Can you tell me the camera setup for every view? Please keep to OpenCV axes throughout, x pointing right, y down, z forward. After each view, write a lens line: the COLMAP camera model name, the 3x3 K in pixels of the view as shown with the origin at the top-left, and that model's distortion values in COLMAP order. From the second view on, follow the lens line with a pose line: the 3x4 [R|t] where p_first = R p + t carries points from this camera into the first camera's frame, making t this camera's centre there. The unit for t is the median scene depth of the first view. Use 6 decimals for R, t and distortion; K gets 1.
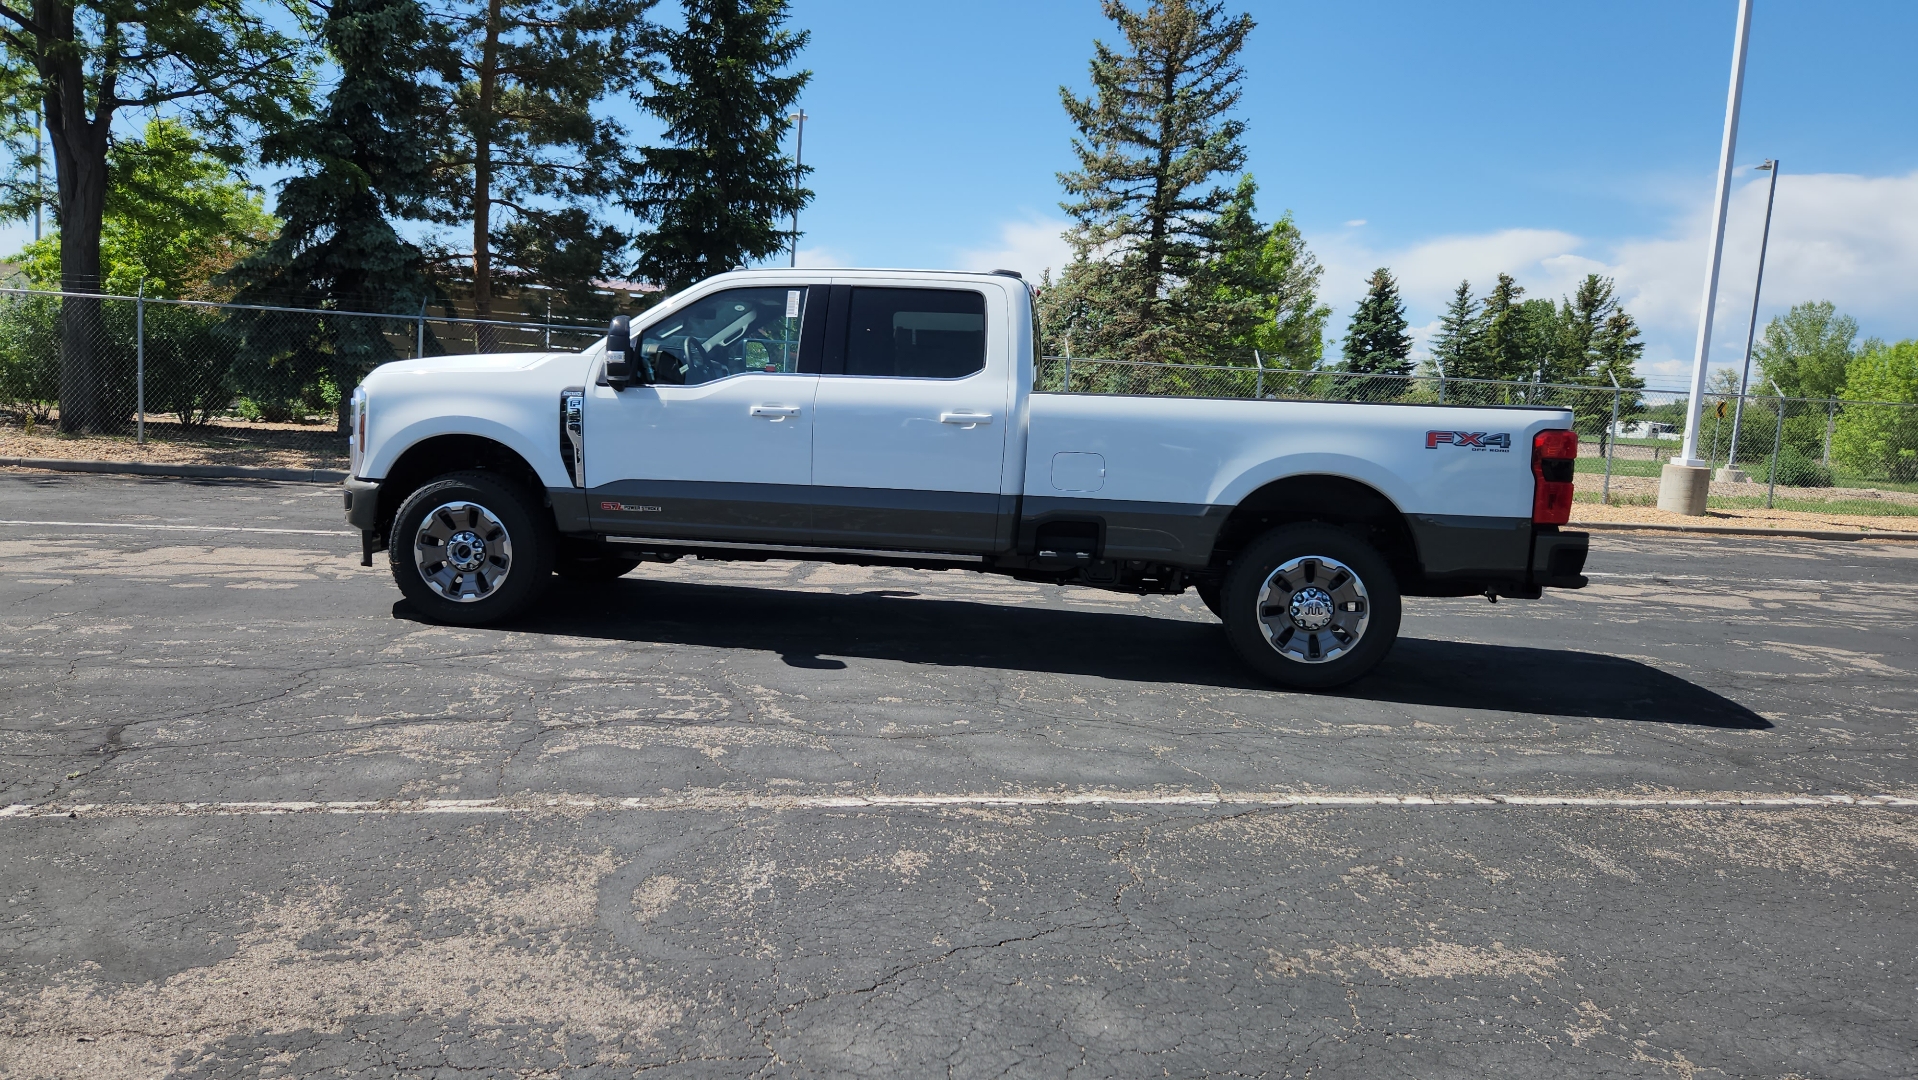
lens RADIAL K [[1283.4, 0, 923.1], [0, 1283.4, 524.2], [0, 0, 1]] dist [0.074653, -0.063930]
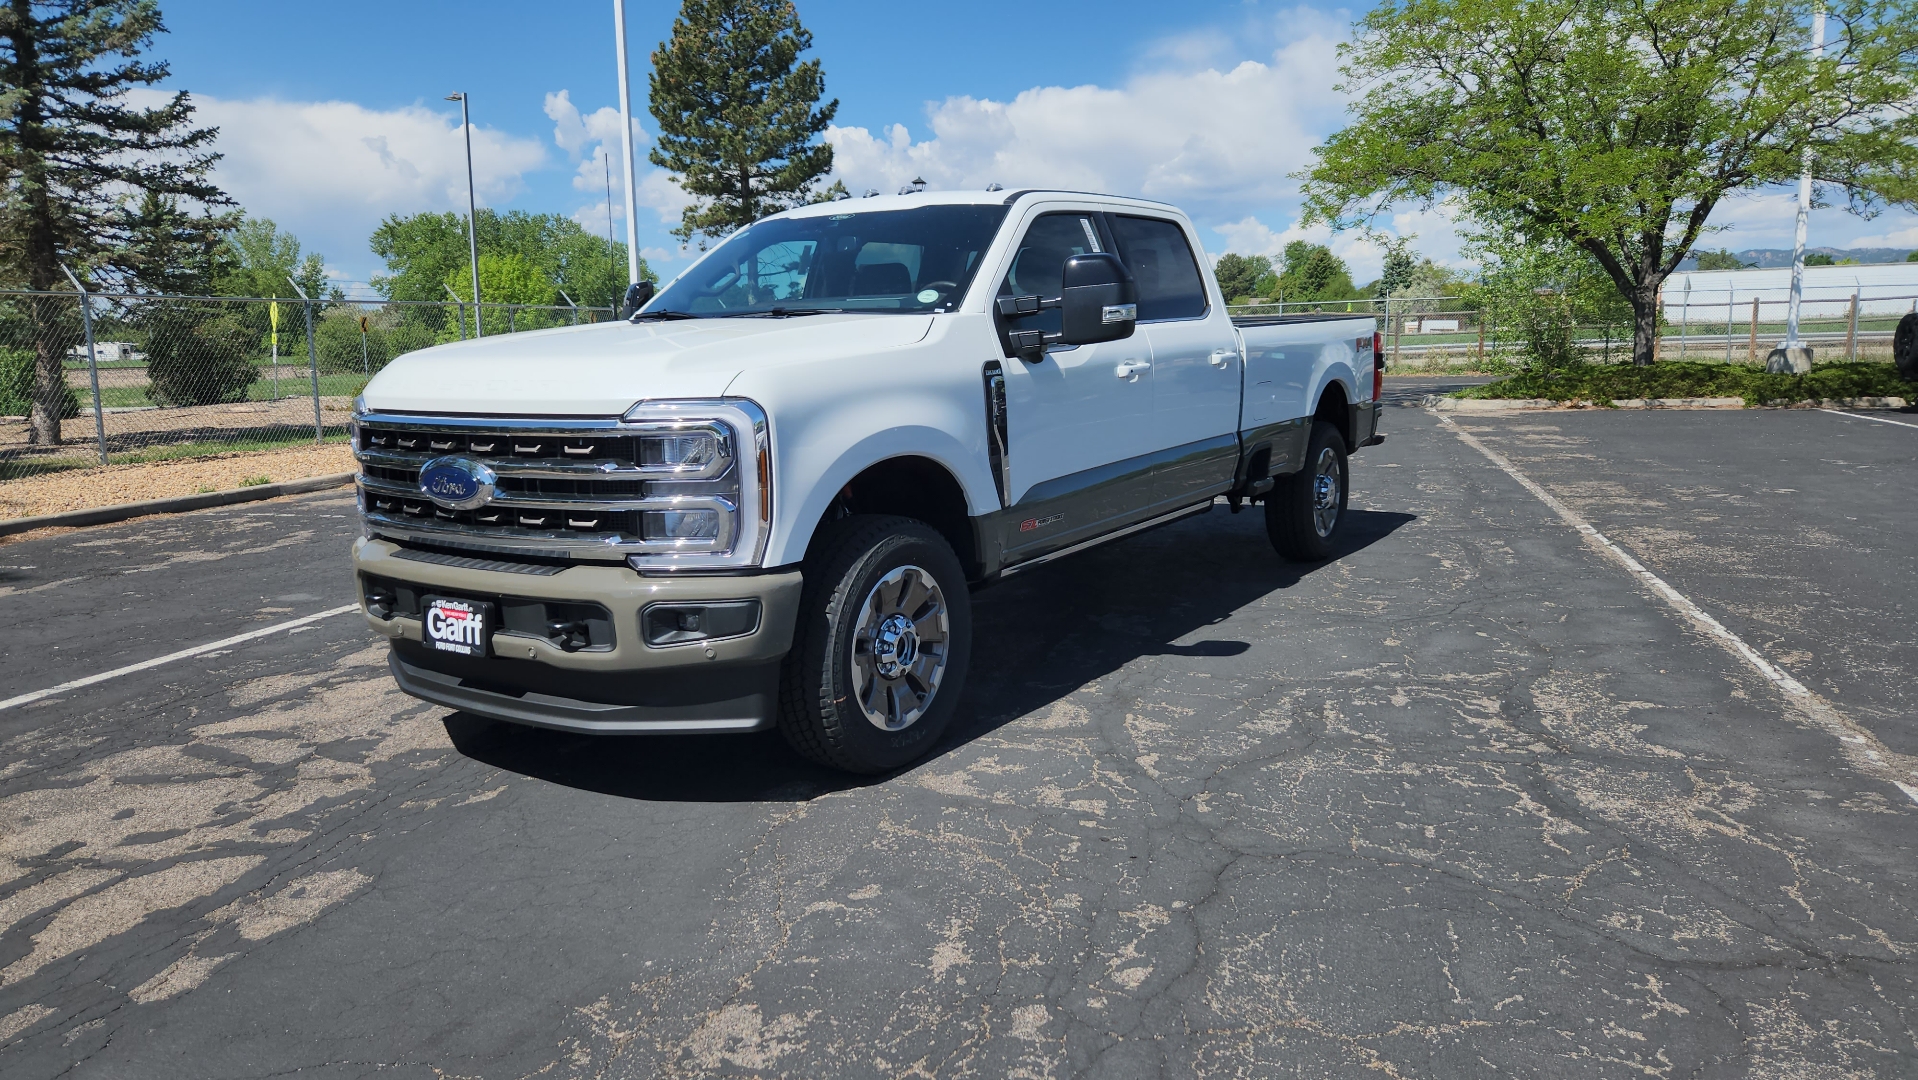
lens RADIAL K [[1282.0, 0, 940.7], [0, 1282.0, 536.1], [0, 0, 1]] dist [0.070613, -0.057566]
pose [[0.456169, -0.200114, 0.867101, -0.881882], [0.137298, 0.978548, 0.153603, -0.123750], [-0.879238, 0.048982, 0.473858, 0.709067]]
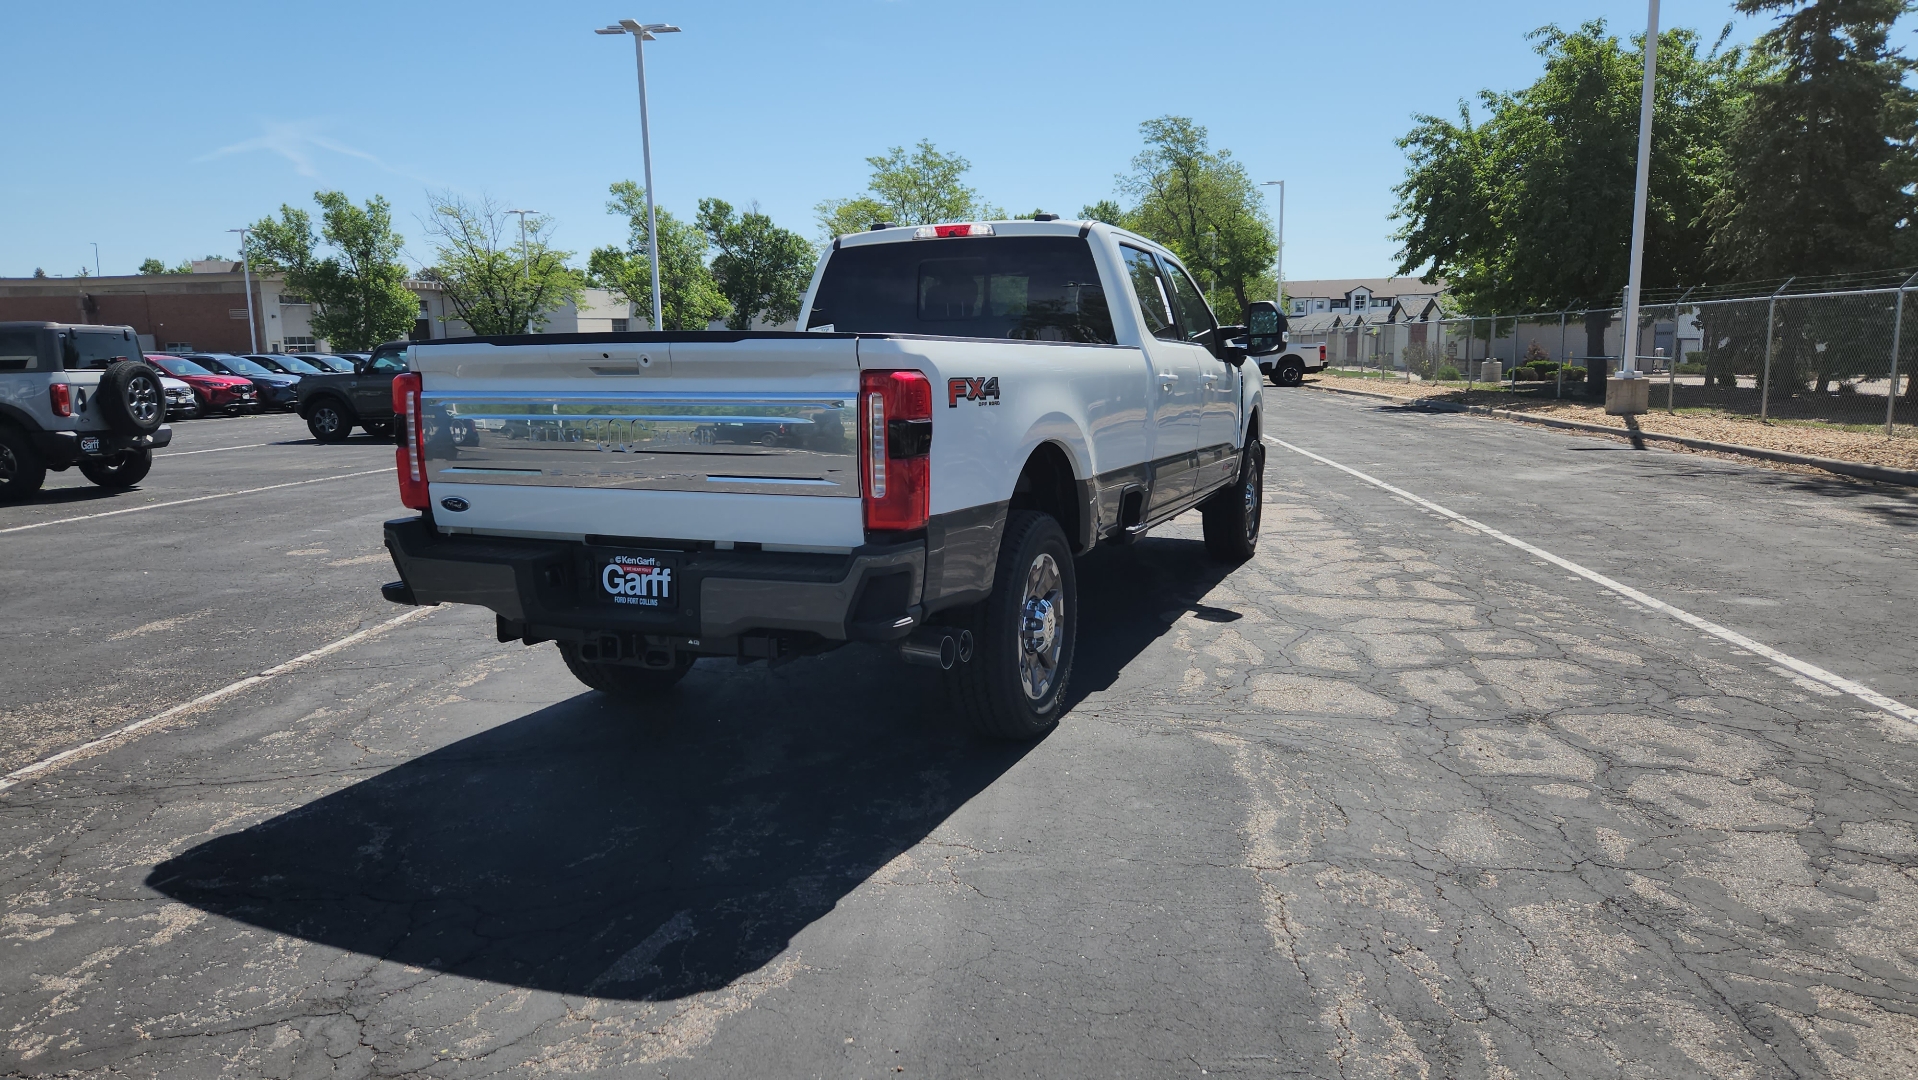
lens RADIAL K [[1284.4, 0, 928.2], [0, 1284.4, 548.1], [0, 0, 1]] dist [0.071571, -0.057145]
pose [[-0.289060, 0.094064, -0.952679, 1.002641], [-0.101804, 0.986497, 0.128292, -0.089354], [0.951883, 0.134071, -0.275580, 1.357254]]
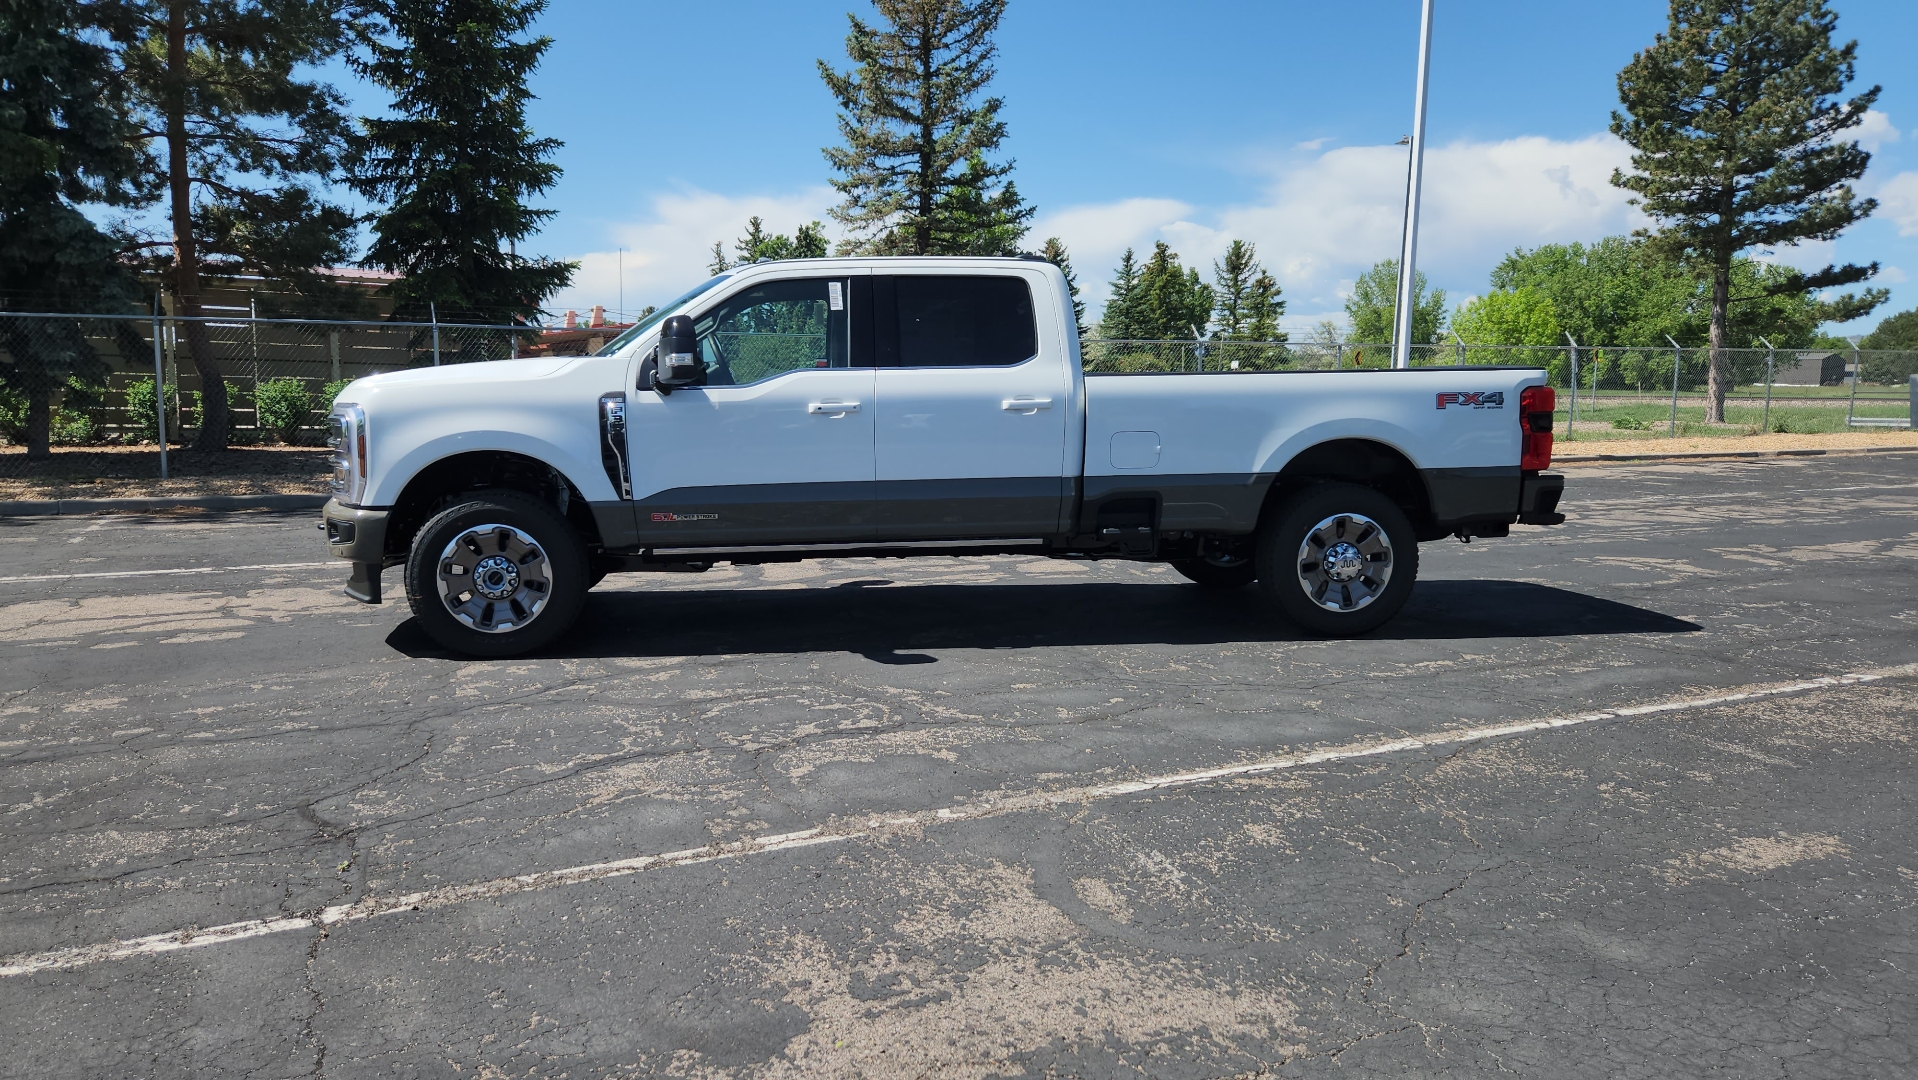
lens RADIAL K [[1283.3, 0, 933.0], [0, 1283.3, 540.0], [0, 0, 1]] dist [0.079555, -0.070826]
pose [[0.964427, -0.079872, 0.251993, -0.291115], [0.071824, 0.996575, 0.040990, -0.021524], [-0.254404, -0.021433, 0.966861, 0.033991]]
